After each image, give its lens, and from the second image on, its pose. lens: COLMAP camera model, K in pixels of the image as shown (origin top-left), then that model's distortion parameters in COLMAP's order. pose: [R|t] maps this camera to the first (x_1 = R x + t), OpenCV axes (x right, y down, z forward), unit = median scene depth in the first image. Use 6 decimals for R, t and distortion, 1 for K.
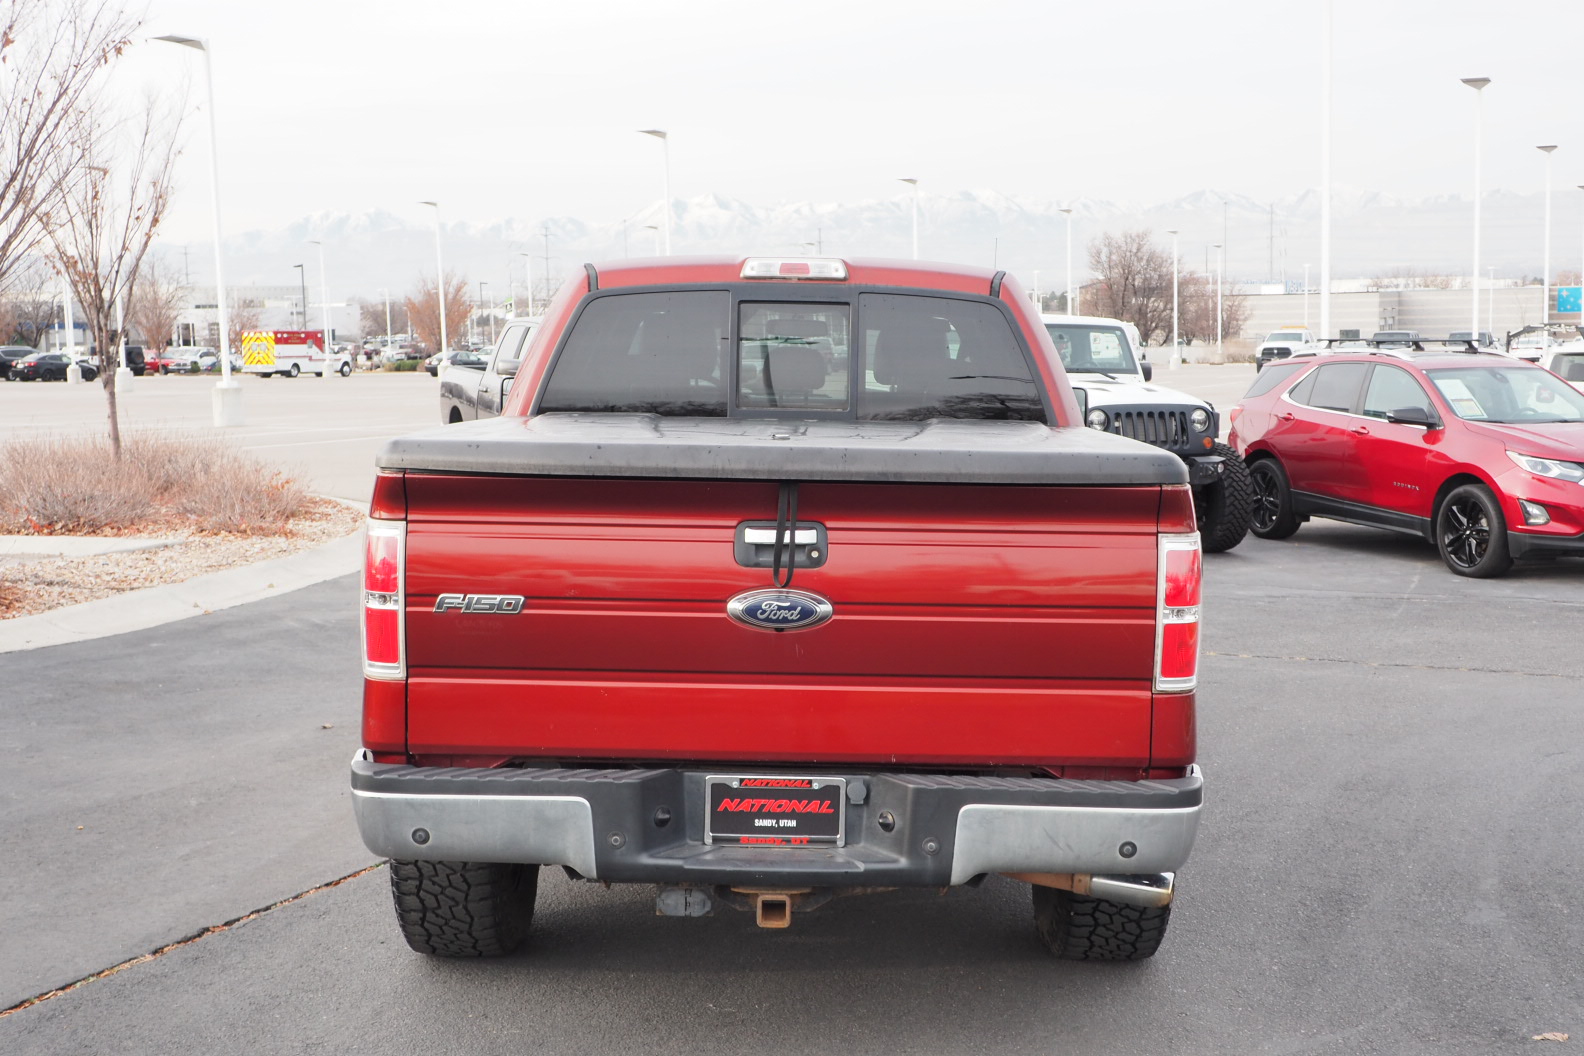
lens RADIAL K [[1888.0, 0, 792.0], [0, 1888.0, 528.0], [0, 0, 1]] dist [-0.008920, -0.026917]
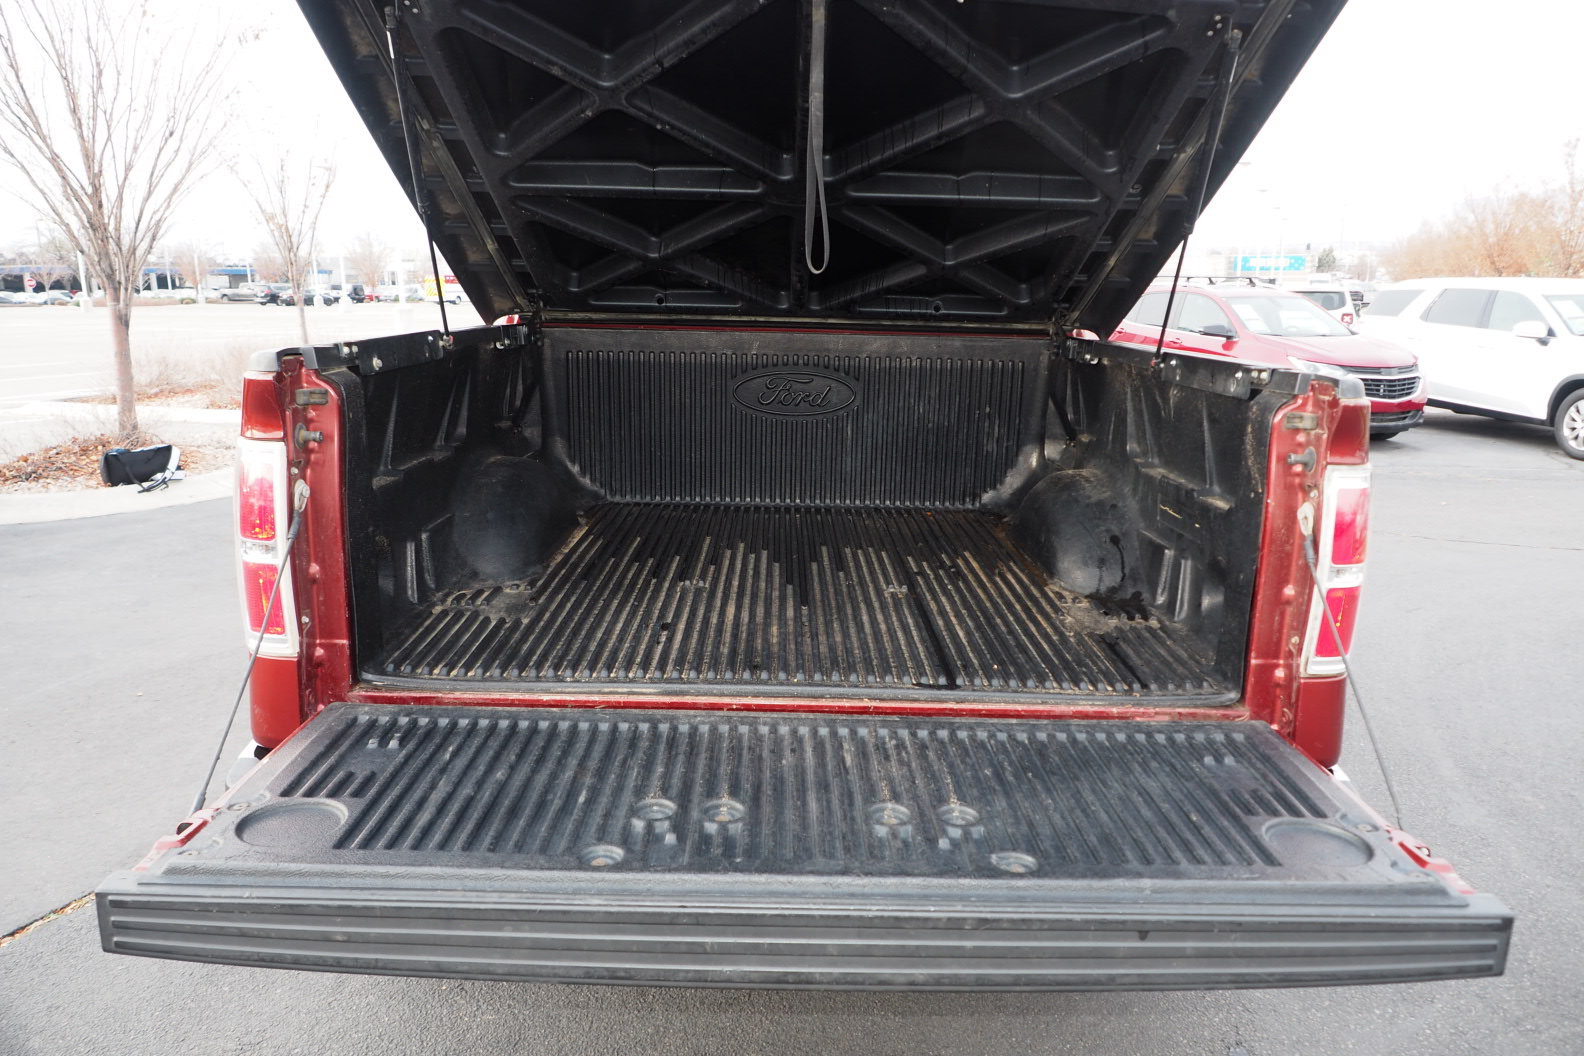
lens RADIAL K [[1144.9, 0, 792.0], [0, 1144.9, 528.0], [0, 0, 1]] dist [-0.027584, 0.005685]
pose [[0.999722, 0.003543, 0.023317, -0.011336], [-0.006116, 0.993775, 0.111236, -0.011464], [-0.022778, -0.111347, 0.993520, 0.295388]]
